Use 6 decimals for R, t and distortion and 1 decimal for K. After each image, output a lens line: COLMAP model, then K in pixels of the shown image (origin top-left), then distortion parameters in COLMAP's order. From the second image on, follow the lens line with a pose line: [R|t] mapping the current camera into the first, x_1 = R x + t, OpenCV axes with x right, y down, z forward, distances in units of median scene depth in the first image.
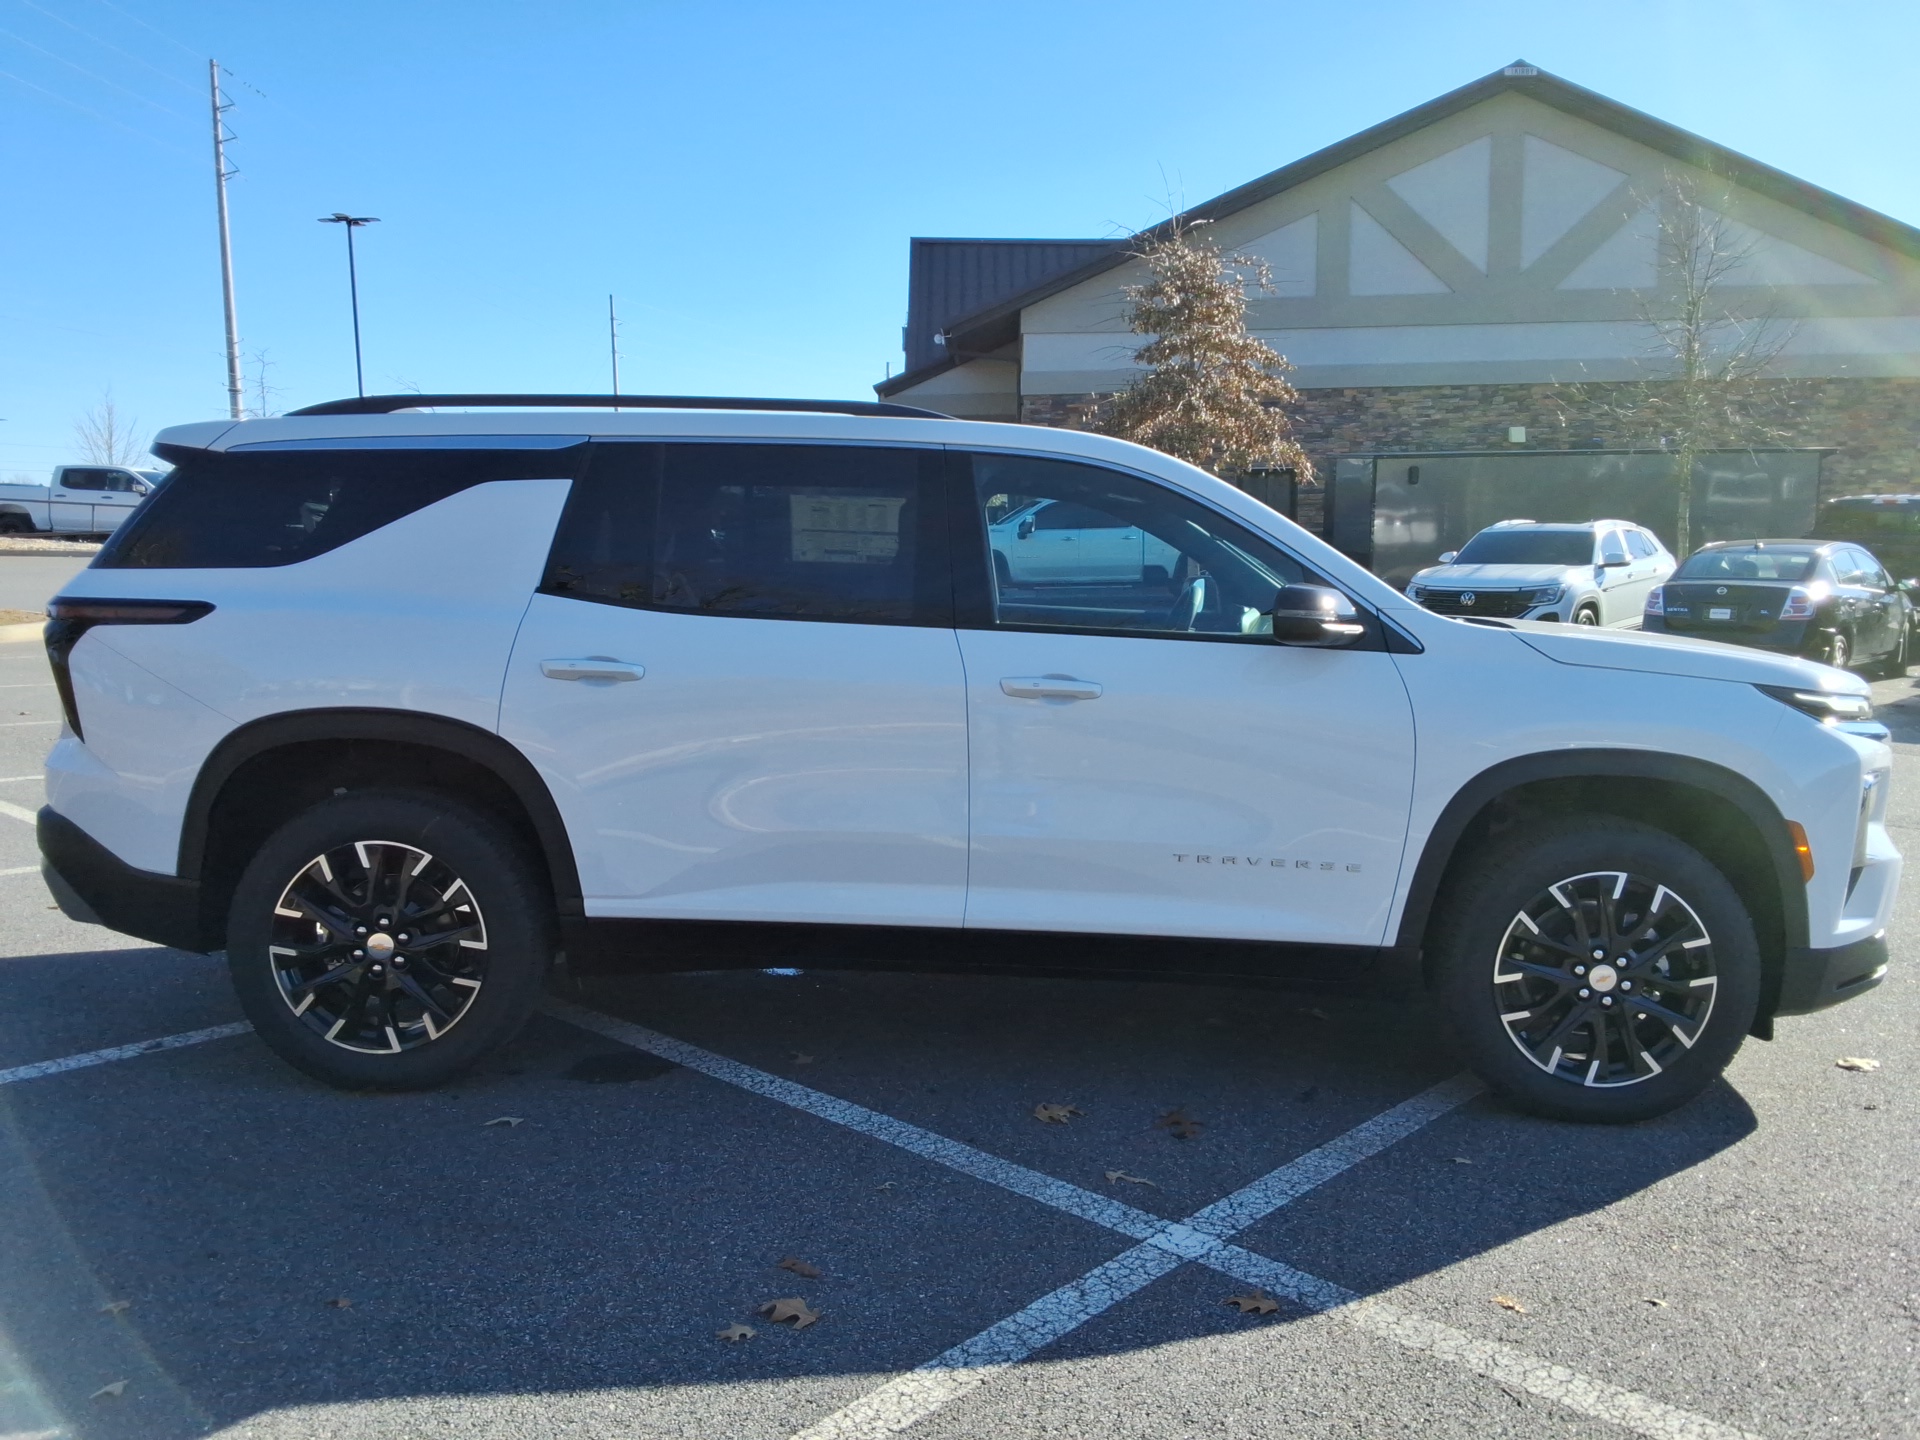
lens RADIAL K [[1543.1, 0, 965.8], [0, 1543.1, 725.3], [0, 0, 1]] dist [0.100433, -0.143361]
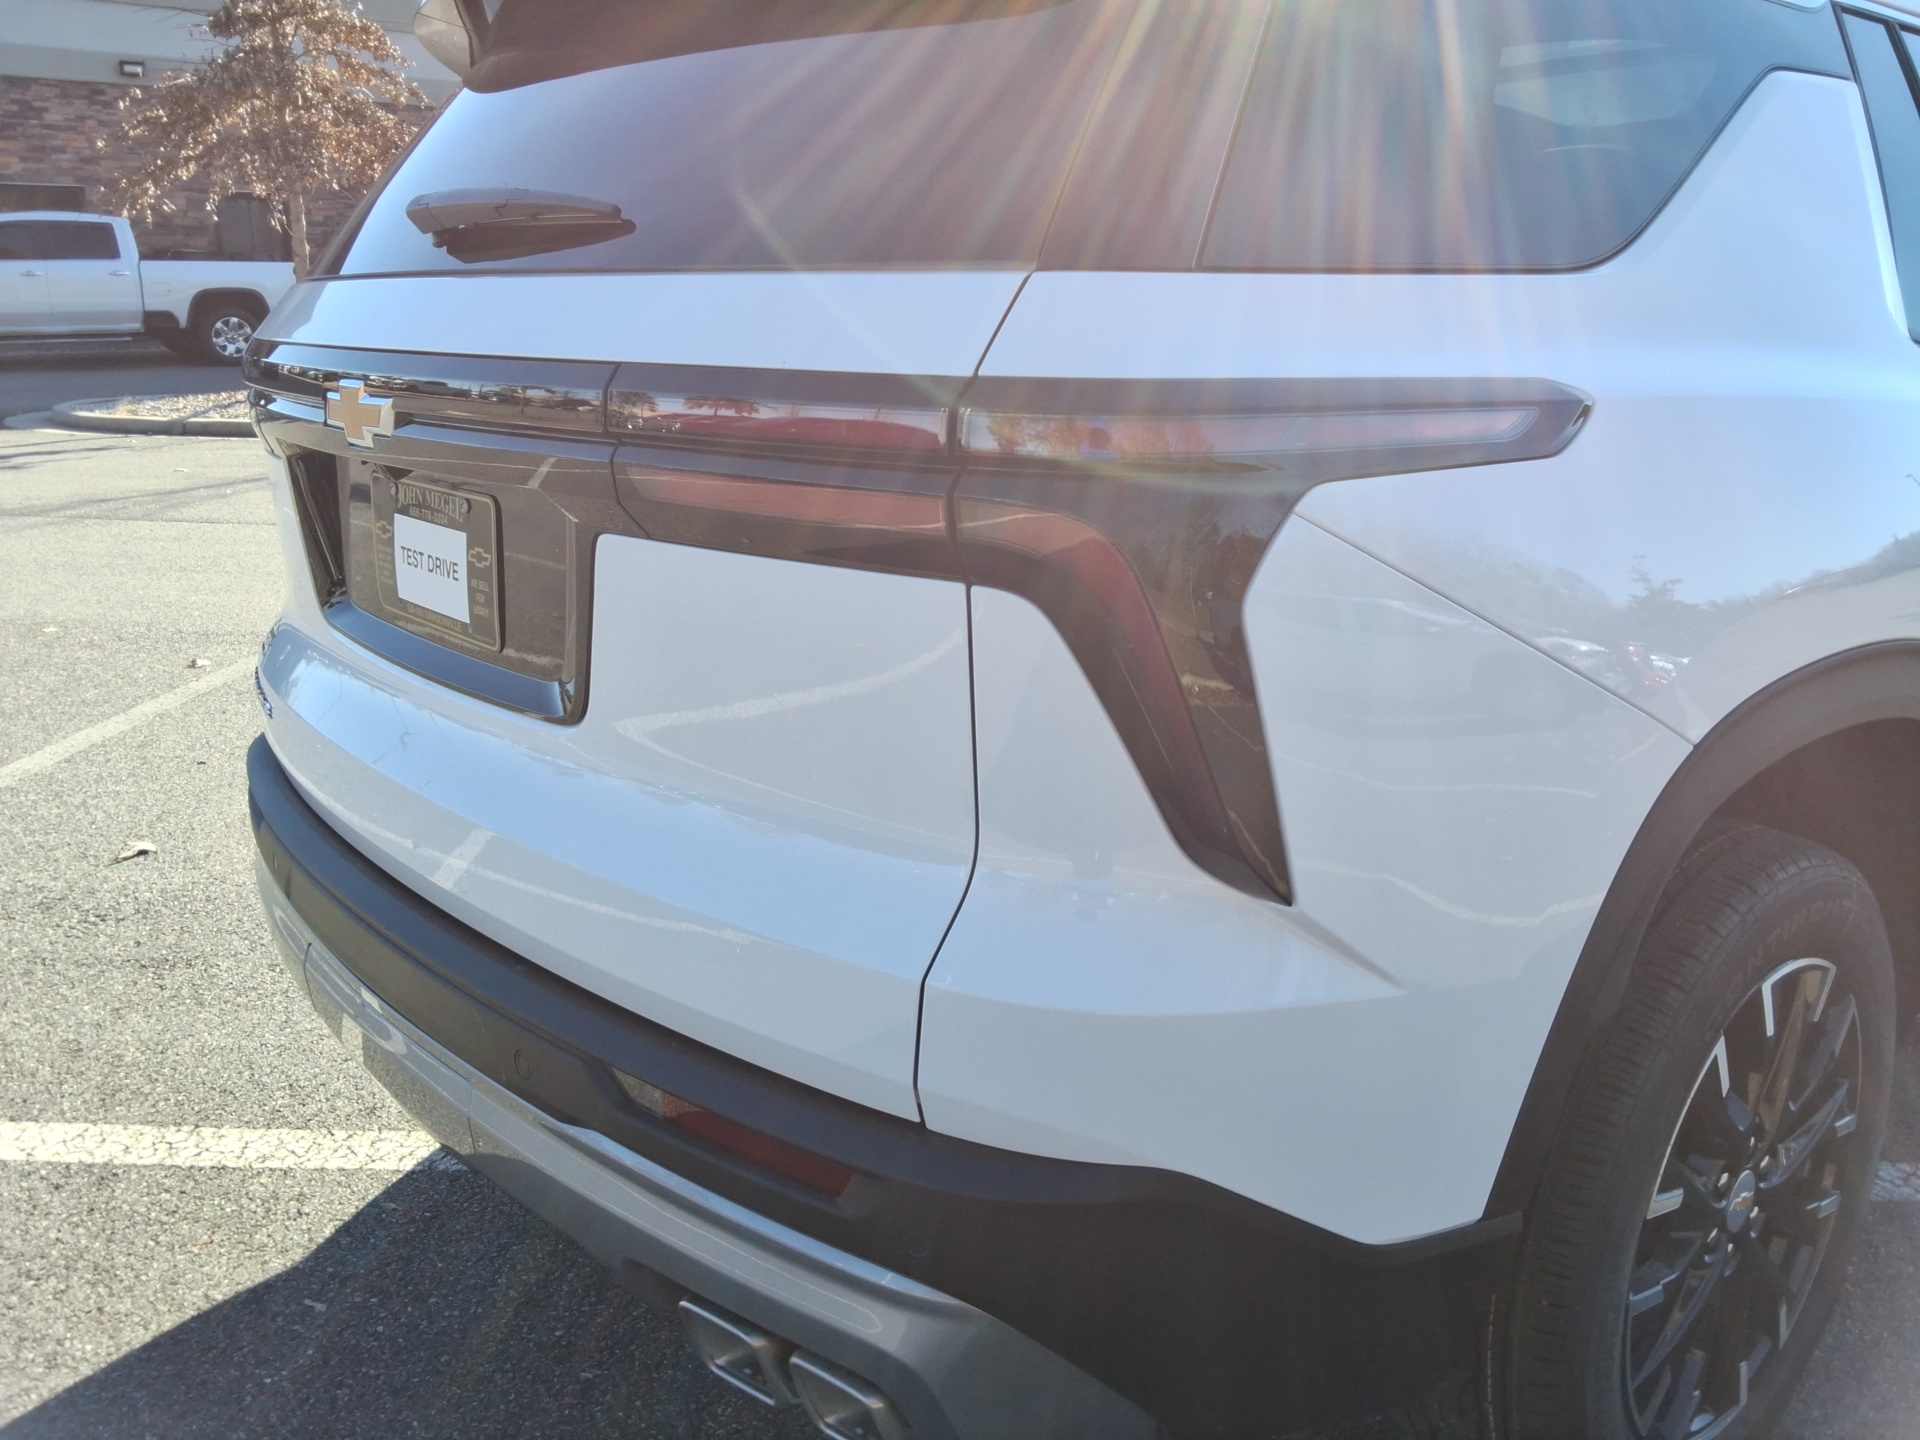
lens RADIAL K [[1543.1, 0, 1002.5], [0, 1543.1, 707.4], [0, 0, 1]] dist [0.100433, -0.143361]
pose [[0.738911, -0.157861, 0.655050, -0.786962], [0.064037, 0.984220, 0.164953, -0.073600], [-0.670753, -0.079938, 0.737360, 0.839533]]
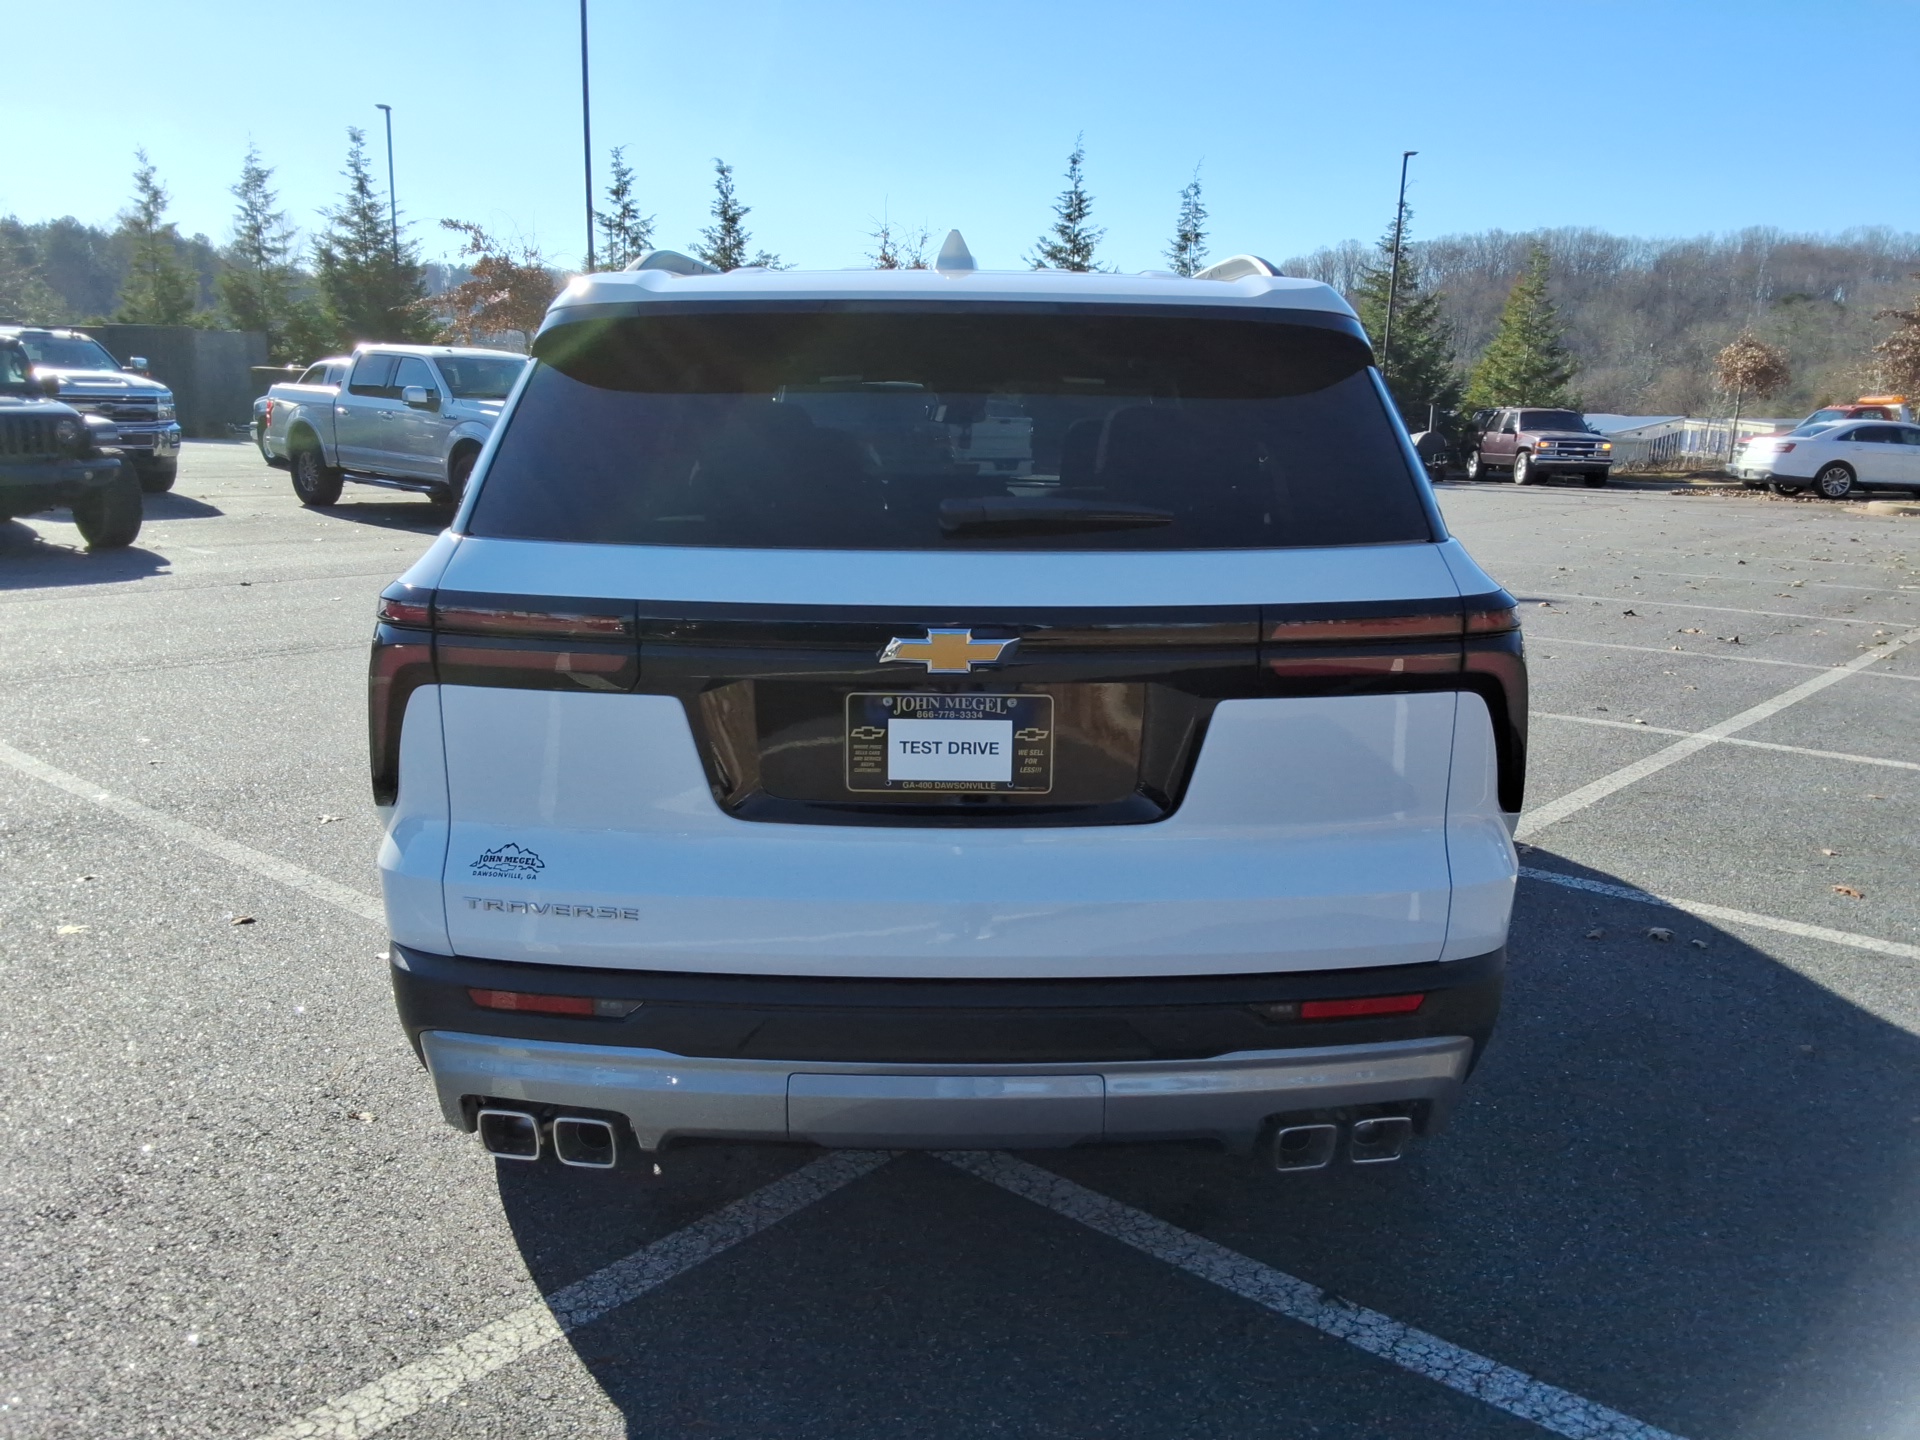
lens RADIAL K [[1543.1, 0, 964.4], [0, 1543.1, 713.0], [0, 0, 1]] dist [0.100433, -0.143361]
pose [[-0.025794, -0.211813, 0.976970, -1.181312], [0.101698, 0.971669, 0.213348, -0.187504], [-0.994481, 0.104859, -0.003522, 1.243328]]
